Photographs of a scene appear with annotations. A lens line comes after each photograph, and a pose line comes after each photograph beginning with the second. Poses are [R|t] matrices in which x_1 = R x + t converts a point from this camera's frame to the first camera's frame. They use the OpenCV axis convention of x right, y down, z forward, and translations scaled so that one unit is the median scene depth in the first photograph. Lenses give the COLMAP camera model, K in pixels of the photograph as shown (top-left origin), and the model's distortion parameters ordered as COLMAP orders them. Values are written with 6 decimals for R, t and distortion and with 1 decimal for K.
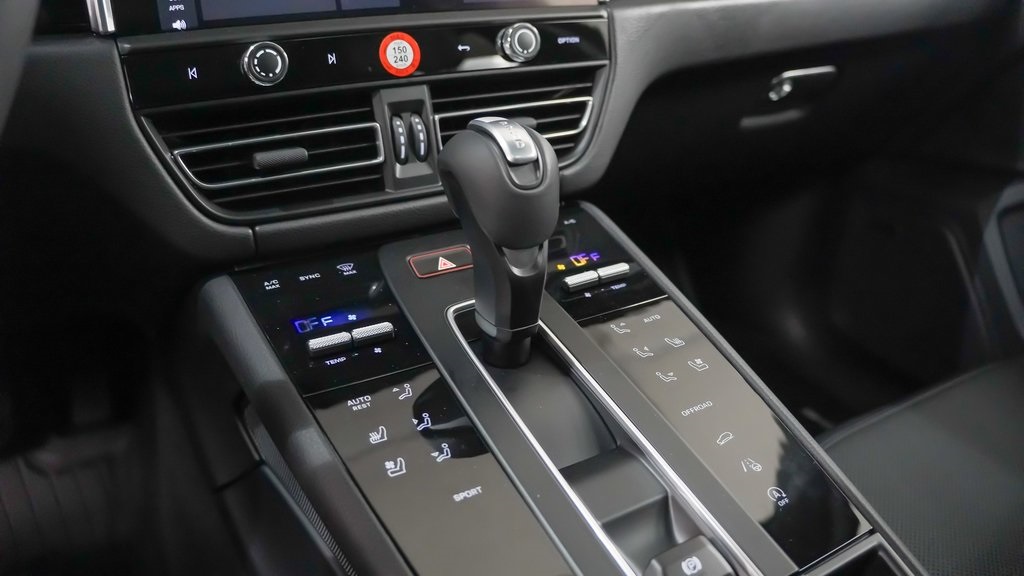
lens RADIAL K [[829.5, 0, 514.5], [0, 829.5, 280.3], [0, 0, 1]] dist [-0.168358, 0.023783]
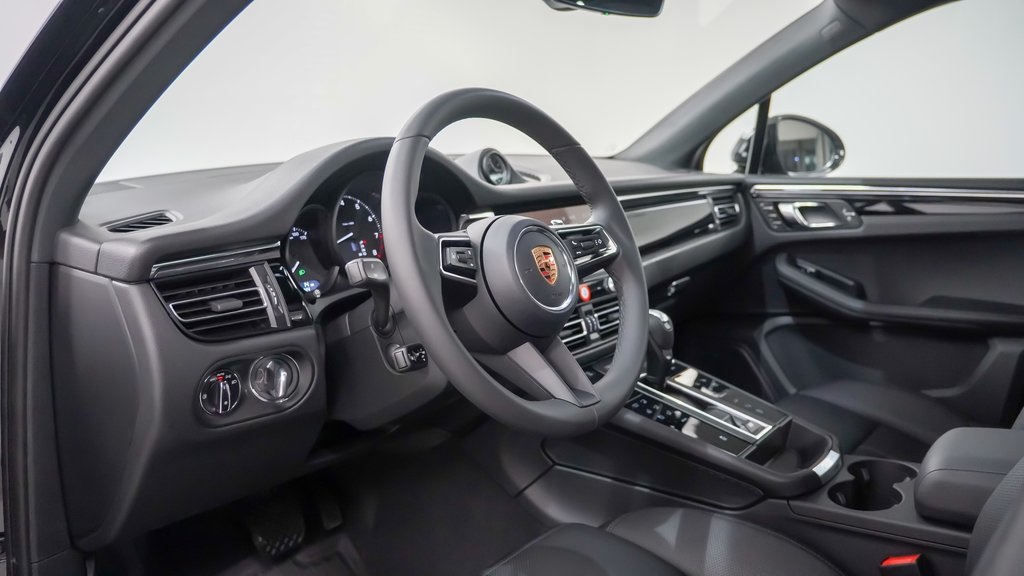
lens RADIAL K [[829.5, 0, 511.7], [0, 829.5, 289.6], [0, 0, 1]] dist [-0.168358, 0.023783]
pose [[0.929839, -0.099089, 0.354375, -0.869433], [0.184319, 0.958952, -0.215495, 0.162534], [-0.318476, 0.265694, 0.909934, -0.900307]]
